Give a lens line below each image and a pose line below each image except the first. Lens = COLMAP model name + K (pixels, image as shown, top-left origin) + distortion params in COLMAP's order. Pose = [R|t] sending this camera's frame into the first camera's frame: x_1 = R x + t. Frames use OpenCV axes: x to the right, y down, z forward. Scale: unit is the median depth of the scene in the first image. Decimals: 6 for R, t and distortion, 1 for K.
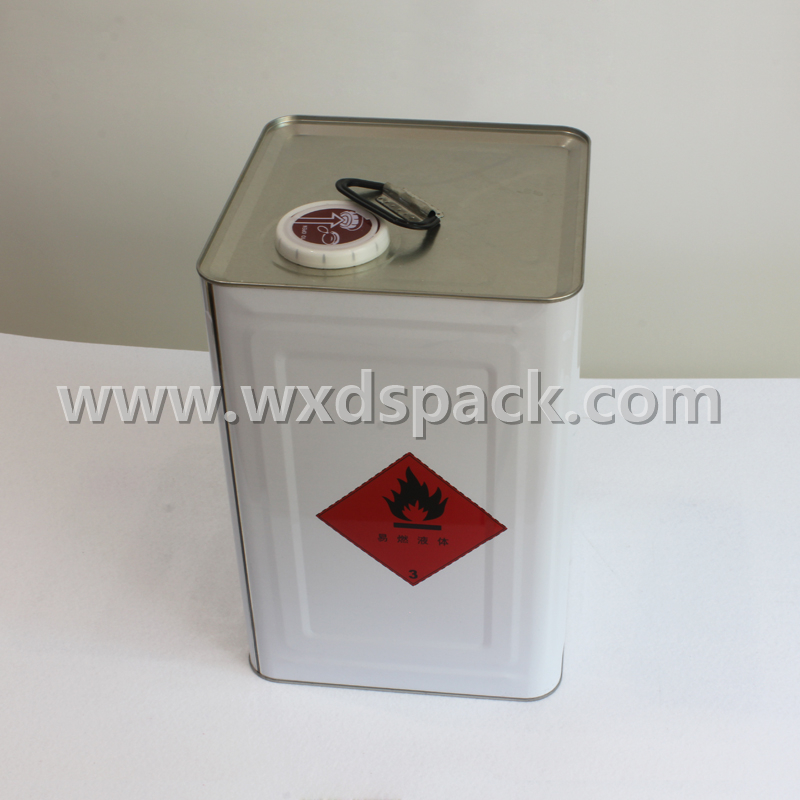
lens RADIAL K [[1342.9, 0, 400.0], [0, 1342.9, 400.0], [0, 0, 1]] dist [-0.032128, -0.041600]
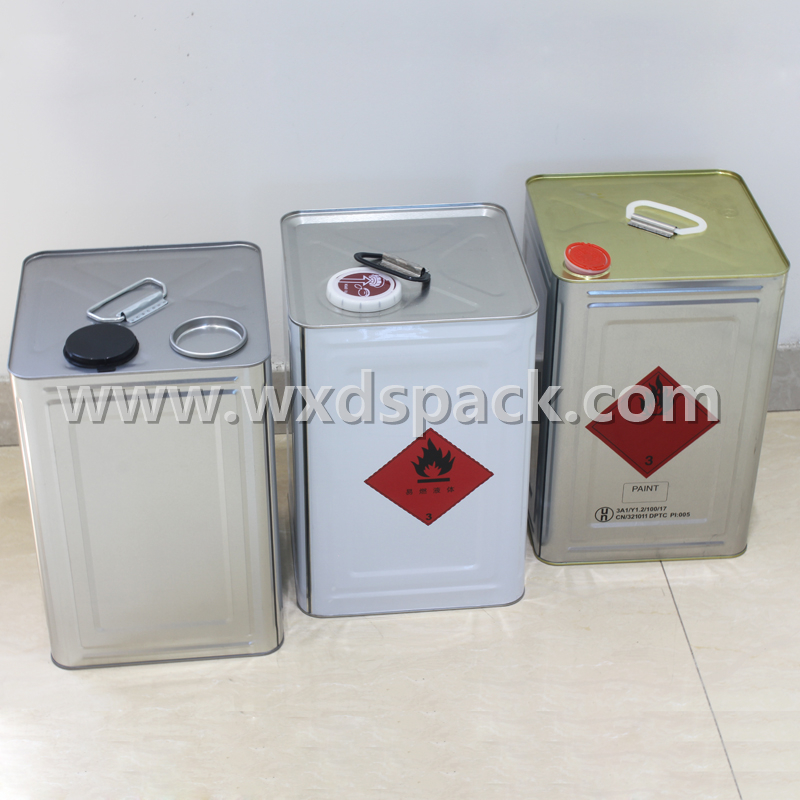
lens RADIAL K [[1576.3, 0, 400.0], [0, 1576.3, 400.0], [0, 0, 1]] dist [0.011747, 0.012953]
pose [[0.979187, -0.099732, 0.176764, -0.331593], [0.109160, 0.993032, -0.044413, 0.081430], [-0.171103, 0.062784, 0.983251, -0.732648]]
